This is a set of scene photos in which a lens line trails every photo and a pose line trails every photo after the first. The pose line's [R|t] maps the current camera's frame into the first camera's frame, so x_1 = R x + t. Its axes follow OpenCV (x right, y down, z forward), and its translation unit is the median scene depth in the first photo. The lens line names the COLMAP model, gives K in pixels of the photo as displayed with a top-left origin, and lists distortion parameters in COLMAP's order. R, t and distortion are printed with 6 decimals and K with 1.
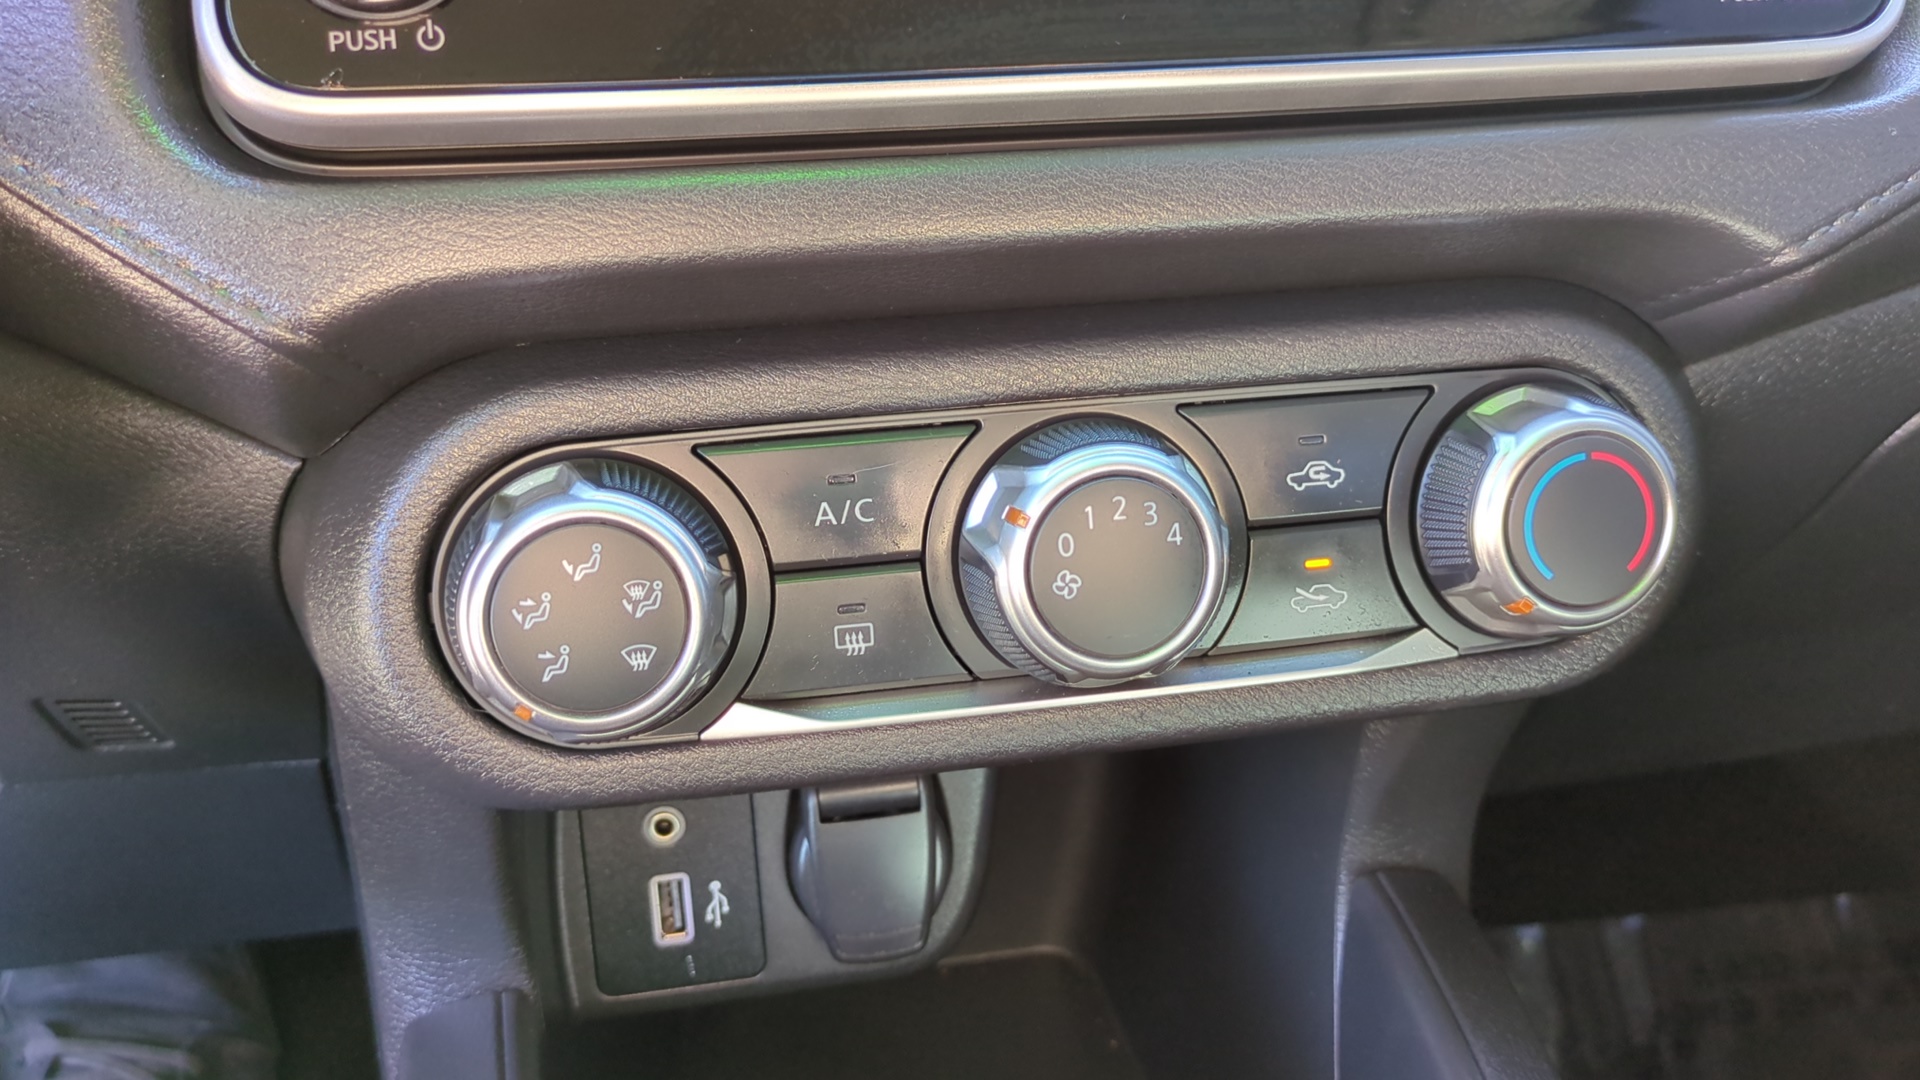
lens RADIAL K [[1672.8, 0, 975.8], [0, 1672.8, 541.0], [0, 0, 1]] dist [0.072493, -0.079923]
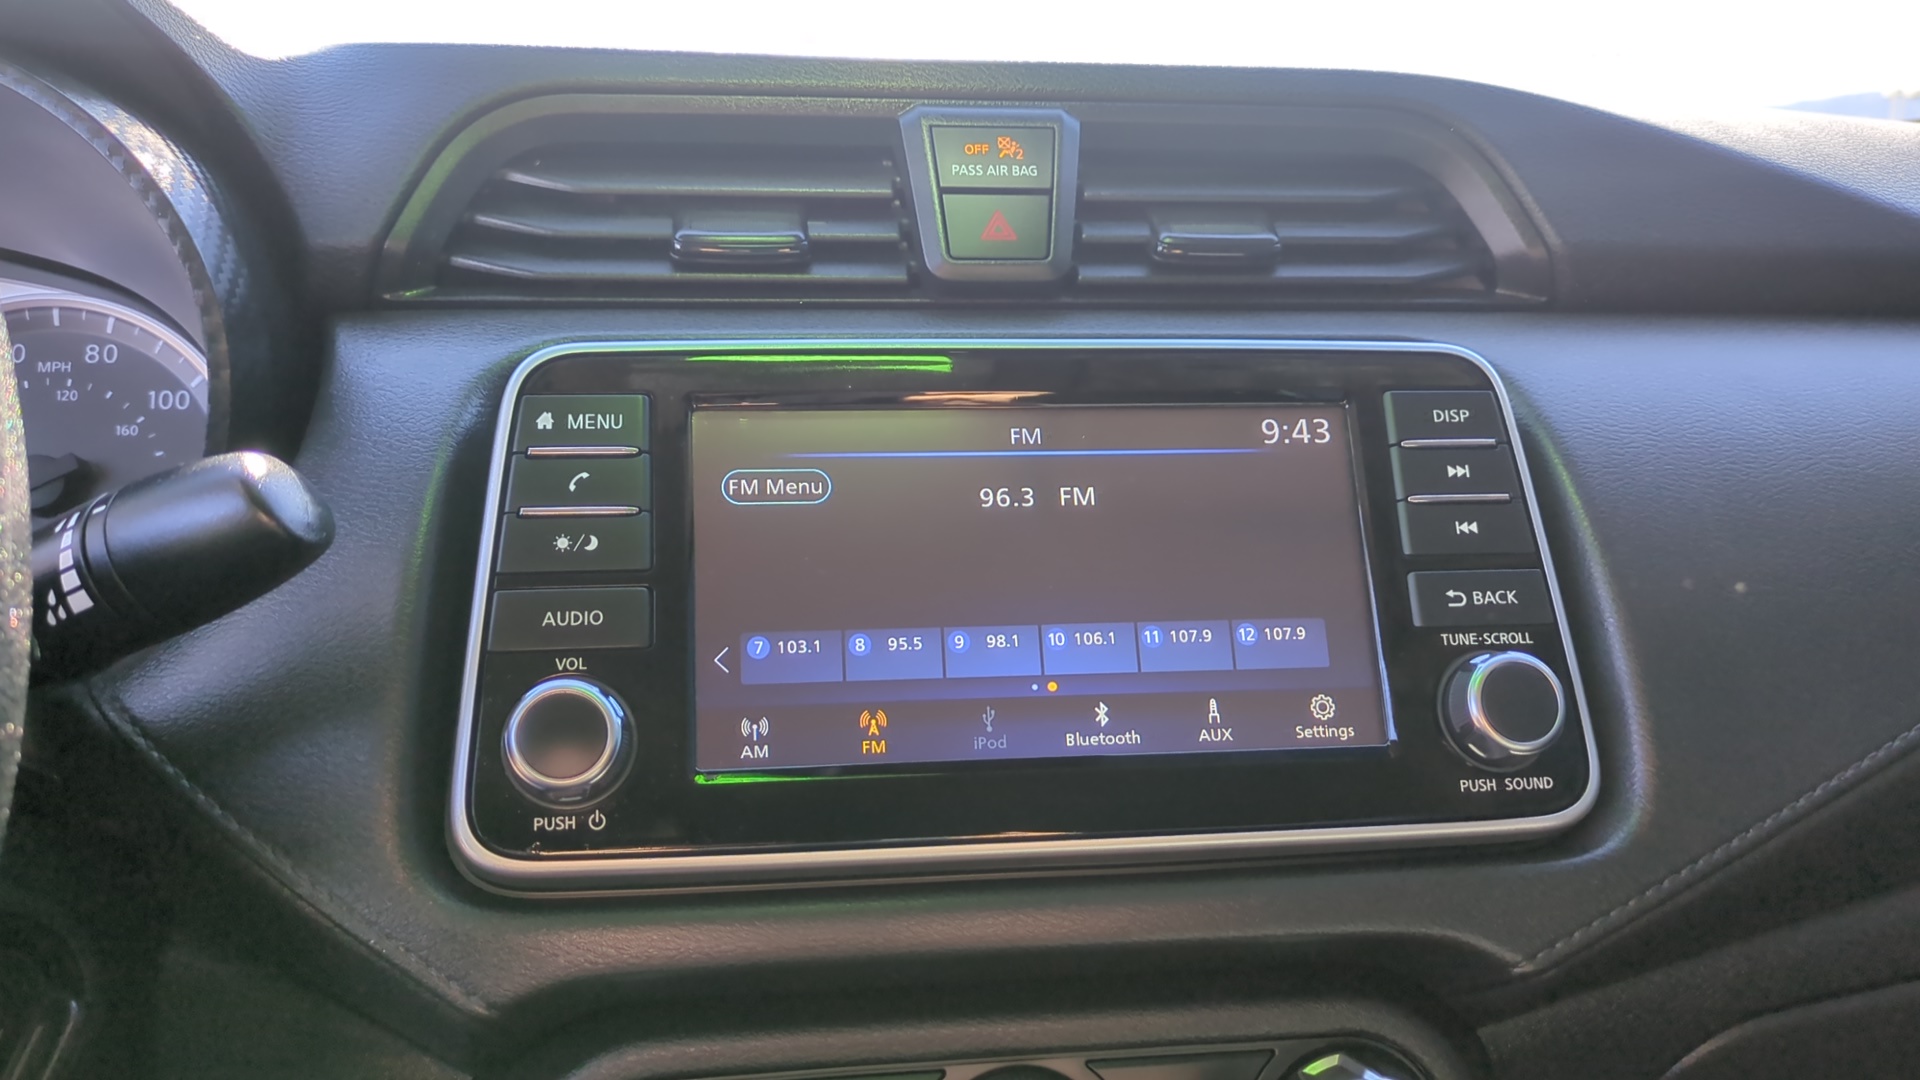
lens RADIAL K [[1672.8, 0, 975.8], [0, 1672.8, 541.0], [0, 0, 1]] dist [0.072493, -0.079923]
pose [[0.997545, 0.022307, -0.066375, 0.108710], [-0.038549, 0.966276, -0.254608, -0.134860], [0.058457, 0.256542, 0.964764, -0.470898]]
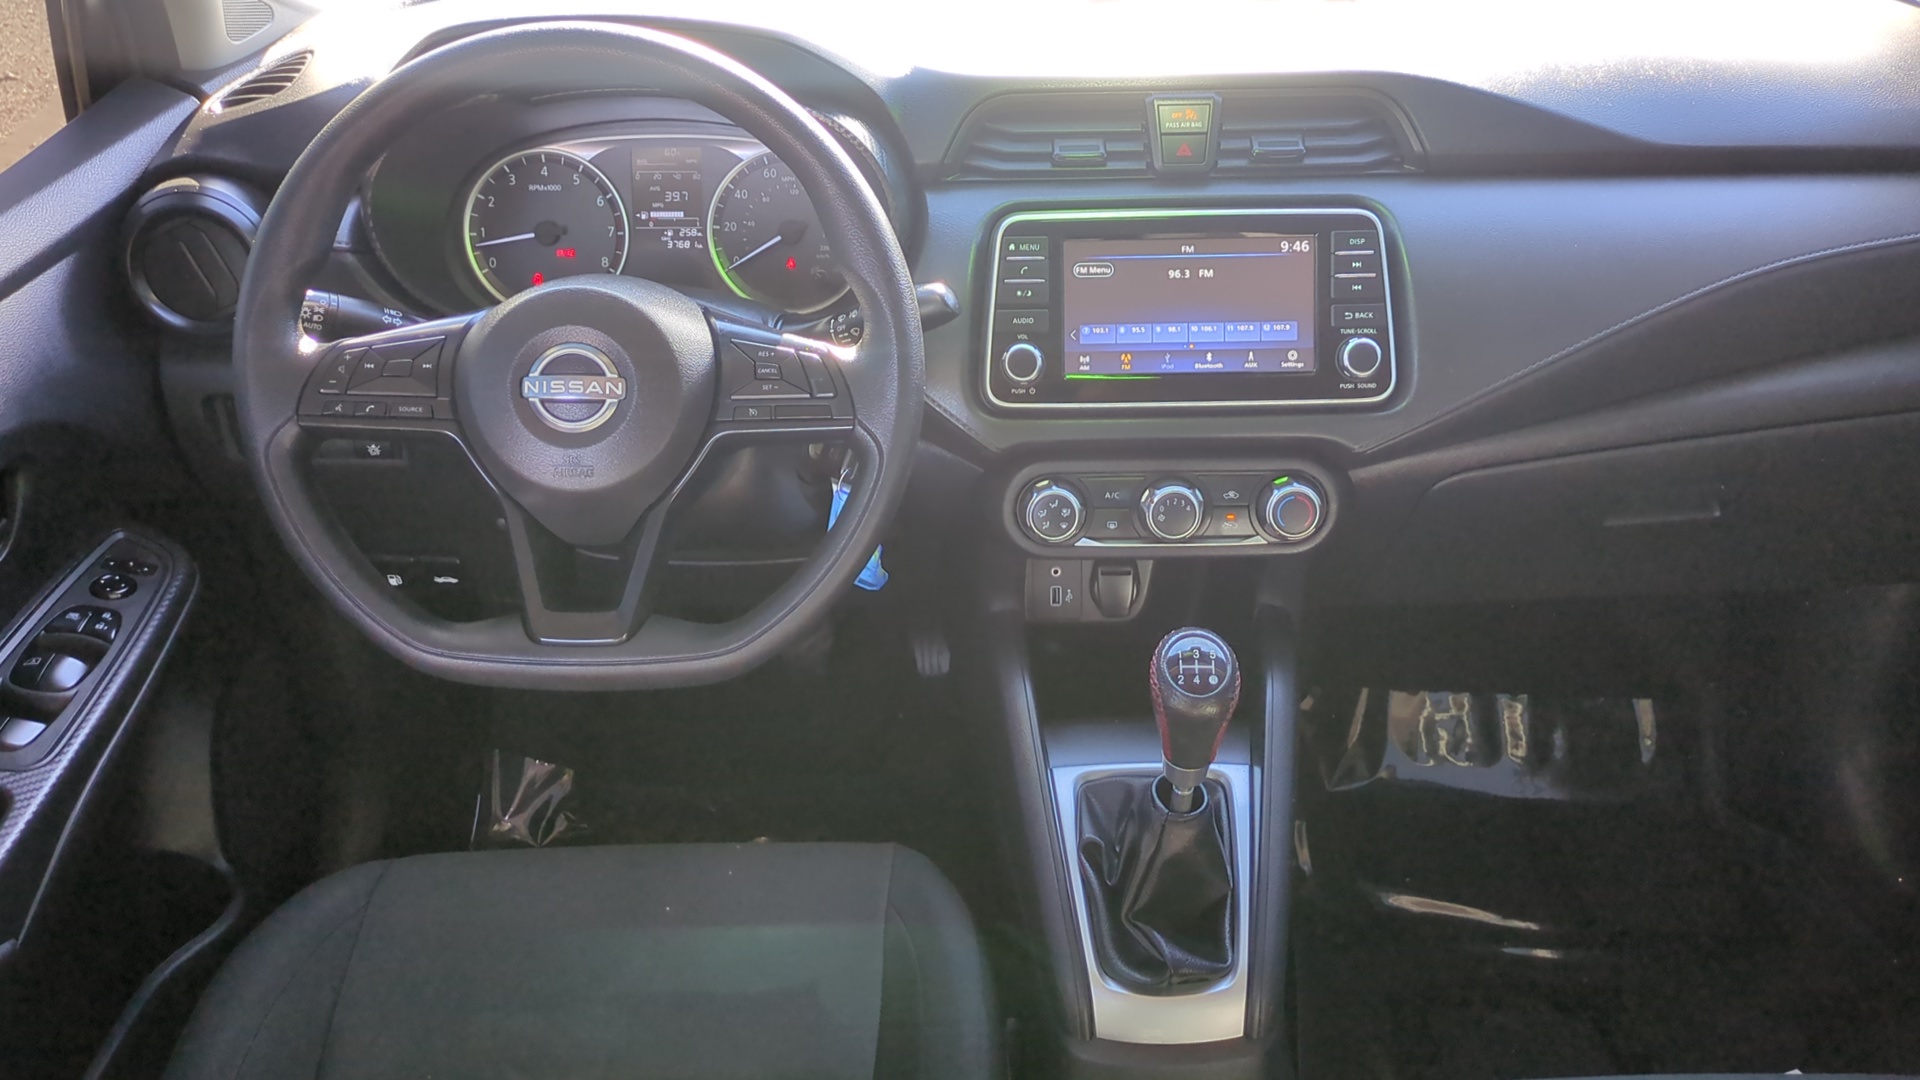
lens RADIAL K [[1672.8, 0, 975.8], [0, 1672.8, 541.0], [0, 0, 1]] dist [0.072493, -0.079923]
pose [[0.977278, 0.094999, -0.189483, 0.372442], [-0.079256, 0.992872, 0.089014, -0.235637], [0.196588, -0.071974, 0.977841, -3.010853]]
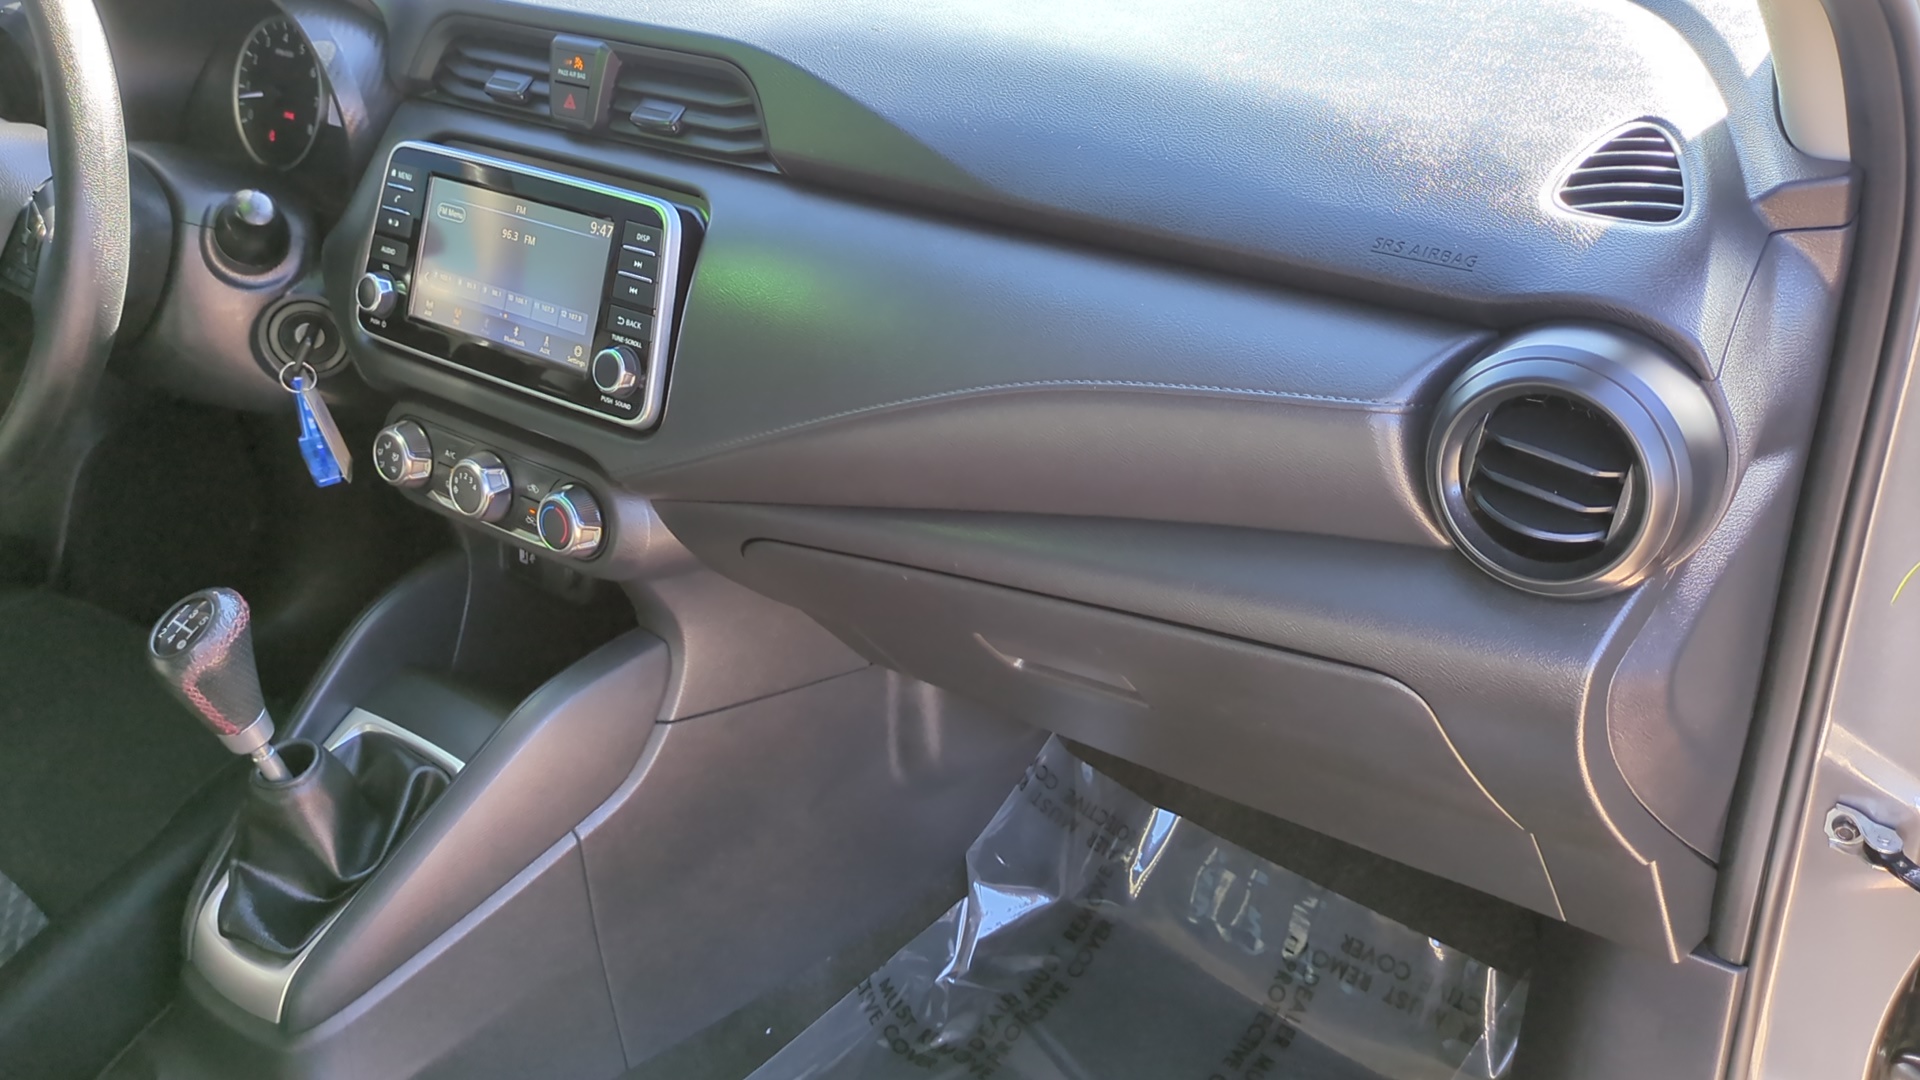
lens RADIAL K [[1672.8, 0, 975.8], [0, 1672.8, 541.0], [0, 0, 1]] dist [0.072493, -0.079923]
pose [[0.640576, 0.365410, -0.675380, 3.287636], [-0.270677, 0.930517, 0.246721, -1.079735], [0.718607, 0.024766, 0.694975, -0.822960]]
